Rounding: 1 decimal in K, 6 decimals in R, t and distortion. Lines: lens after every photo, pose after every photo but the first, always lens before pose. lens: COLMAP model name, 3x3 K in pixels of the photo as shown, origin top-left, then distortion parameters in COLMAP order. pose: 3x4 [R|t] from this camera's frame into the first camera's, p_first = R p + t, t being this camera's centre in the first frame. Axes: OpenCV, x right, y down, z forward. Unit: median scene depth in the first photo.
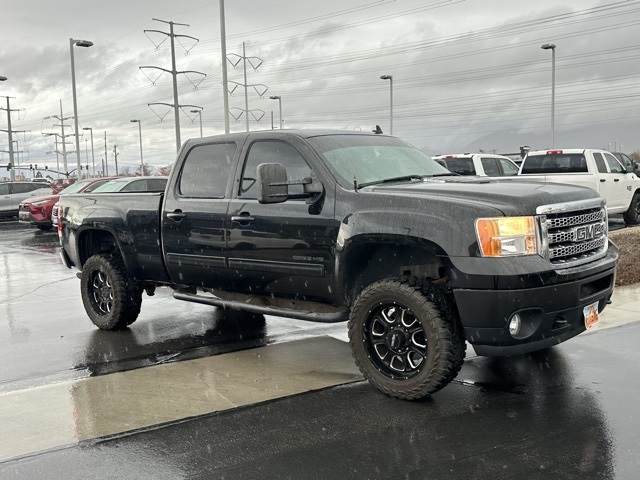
lens RADIAL K [[649.2, 0, 320.0], [0, 649.2, 240.0], [0, 0, 1]] dist [0.199000, -0.443883]
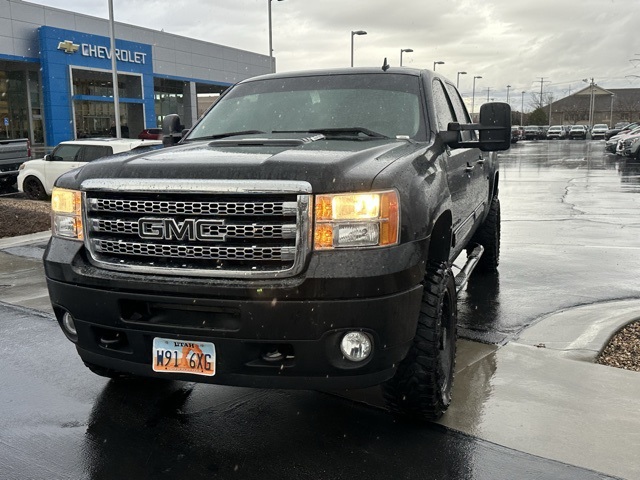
lens RADIAL K [[649.2, 0, 320.0], [0, 649.2, 240.0], [0, 0, 1]] dist [0.199000, -0.443883]
pose [[0.374805, 0.175895, -0.910265, 0.310087], [-0.084155, 0.984239, 0.155538, -0.033635], [0.923276, 0.018307, 0.383700, 0.264286]]
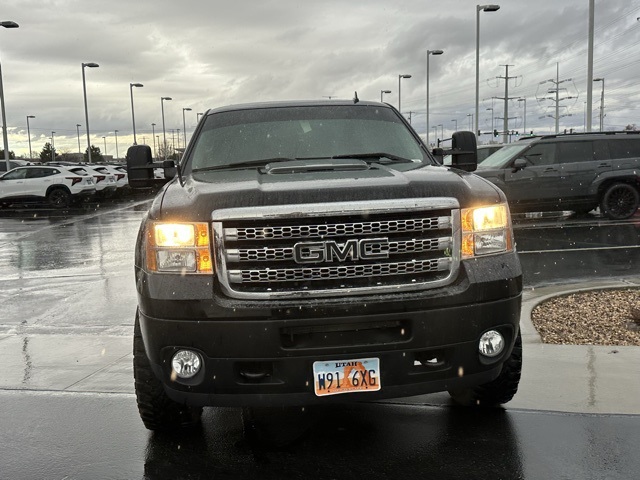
lens RADIAL K [[649.2, 0, 320.0], [0, 649.2, 240.0], [0, 0, 1]] dist [0.199000, -0.443883]
pose [[0.728628, 0.086081, -0.679478, 0.247969], [-0.048240, 0.996057, 0.074458, -0.020961], [0.683208, -0.021474, 0.729908, 0.153947]]
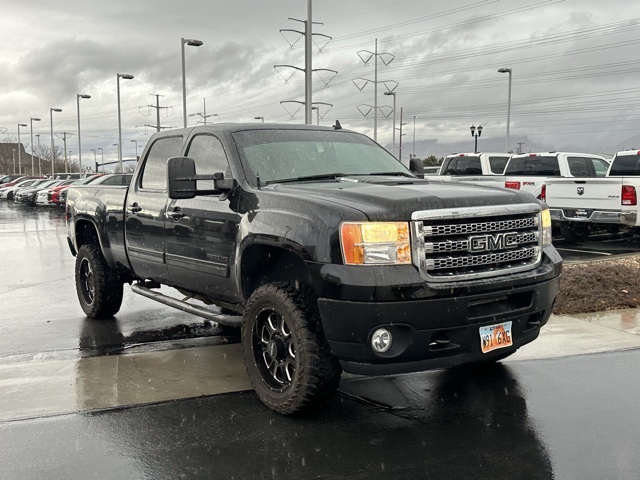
lens RADIAL K [[652.8, 0, 320.0], [0, 652.8, 240.0], [0, 0, 1]] dist [0.205643, -0.457799]
pose [[0.976892, 0.041250, -0.209716, 0.108630], [-0.040424, 0.999149, 0.008227, -0.003866], [0.209877, 0.000440, 0.977728, 0.027887]]
